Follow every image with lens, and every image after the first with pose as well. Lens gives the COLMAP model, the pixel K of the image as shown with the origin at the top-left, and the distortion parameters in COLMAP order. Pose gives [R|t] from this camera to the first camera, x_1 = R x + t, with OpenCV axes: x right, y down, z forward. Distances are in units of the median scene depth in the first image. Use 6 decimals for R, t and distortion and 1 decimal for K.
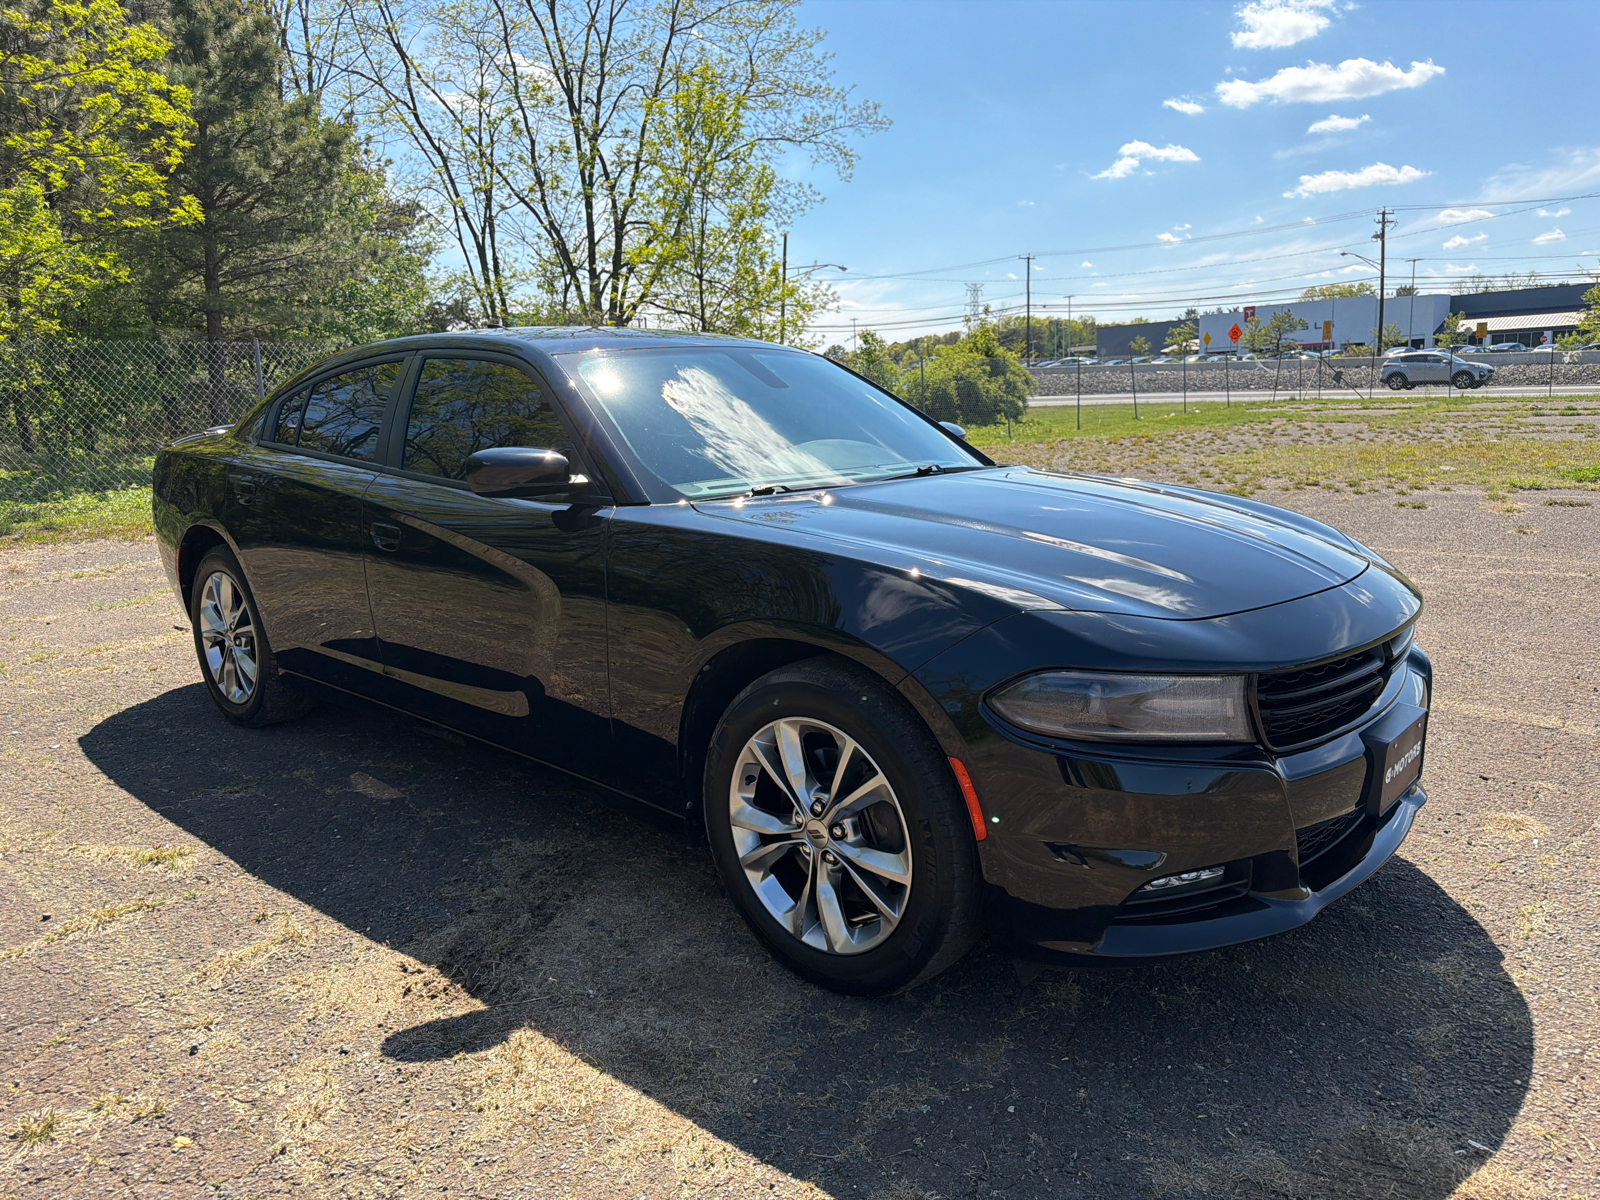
lens RADIAL K [[1227.7, 0, 778.4], [0, 1227.7, 601.3], [0, 0, 1]] dist [0.007389, -0.001965]
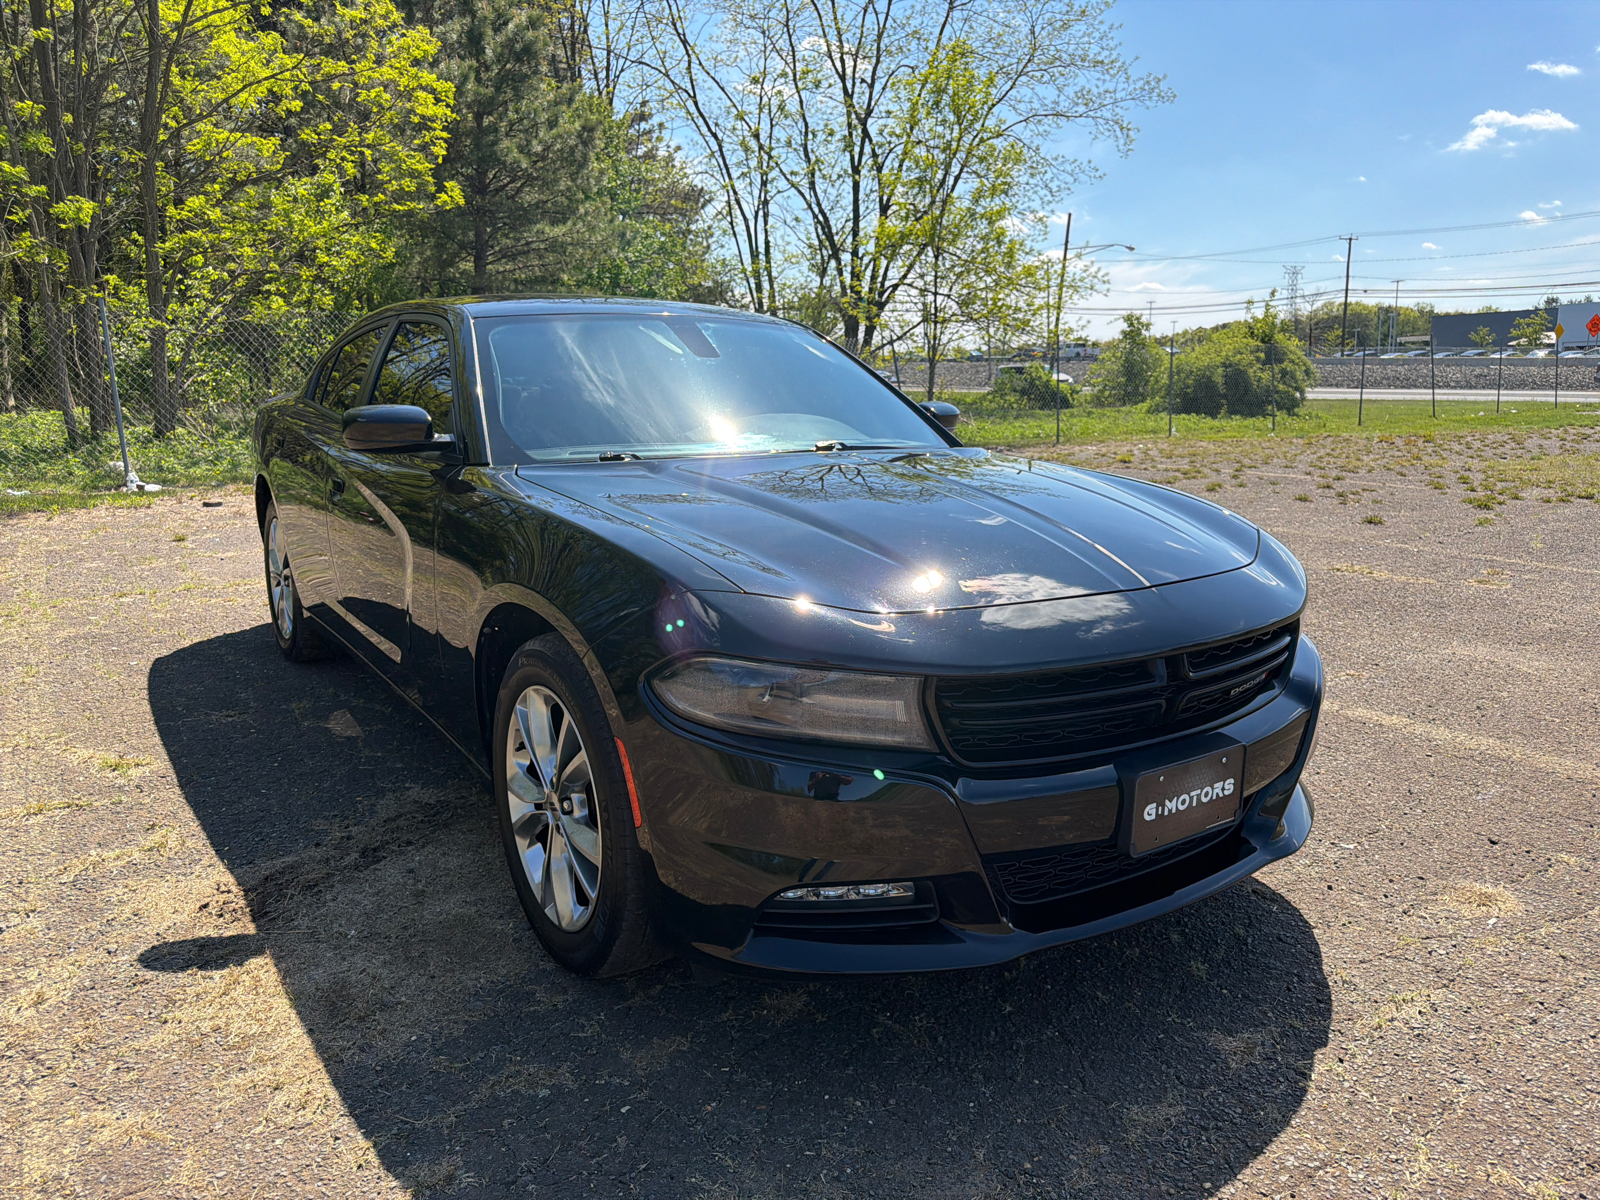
lens RADIAL K [[1201.8, 0, 793.6], [0, 1201.8, 623.8], [0, 0, 1]] dist [0.005916, -0.010731]
pose [[0.966681, 0.073769, -0.245125, 0.068688], [-0.065463, 0.996976, 0.041871, -0.001148], [0.247473, -0.024429, 0.968587, 0.018490]]
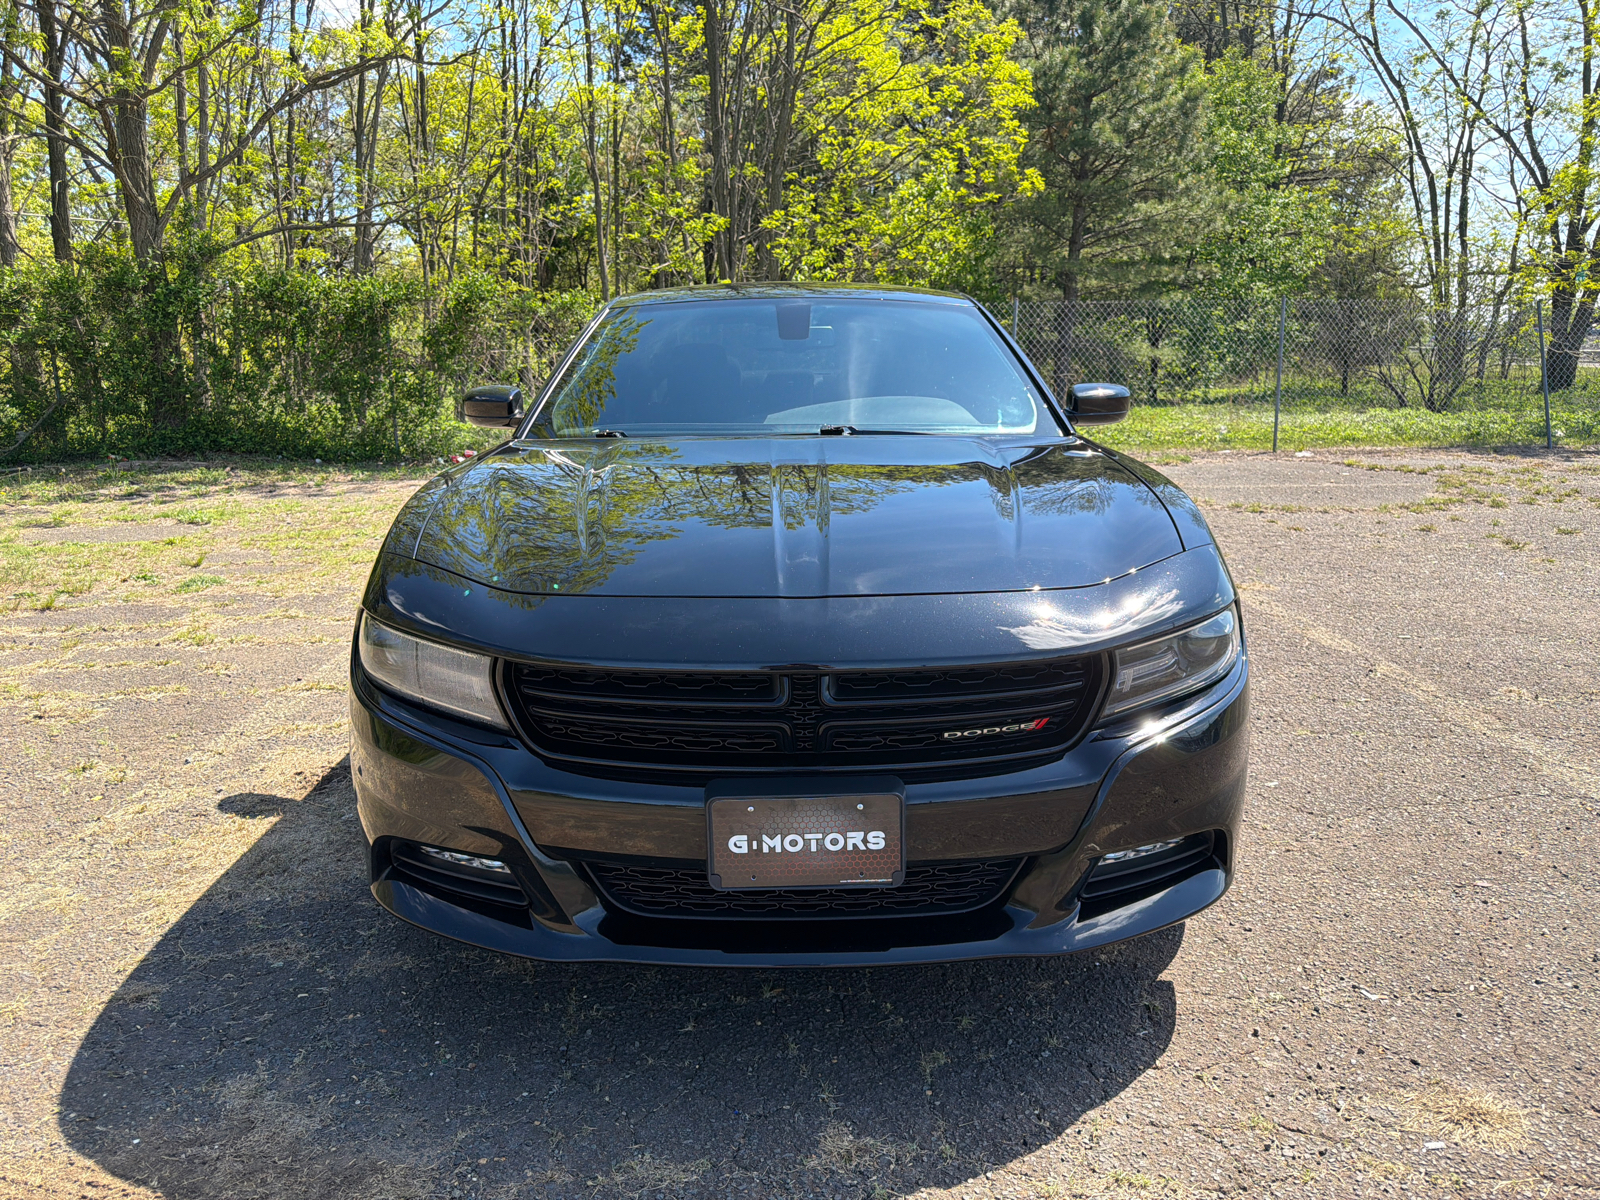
lens RADIAL K [[1220.4, 0, 798.9], [0, 1220.4, 600.3], [0, 0, 1]] dist [0.001705, -0.001308]
pose [[0.653189, 0.160565, -0.739975, 0.165841], [-0.136821, 0.986200, 0.093219, -0.013081], [0.744731, 0.040354, 0.666143, 0.081429]]
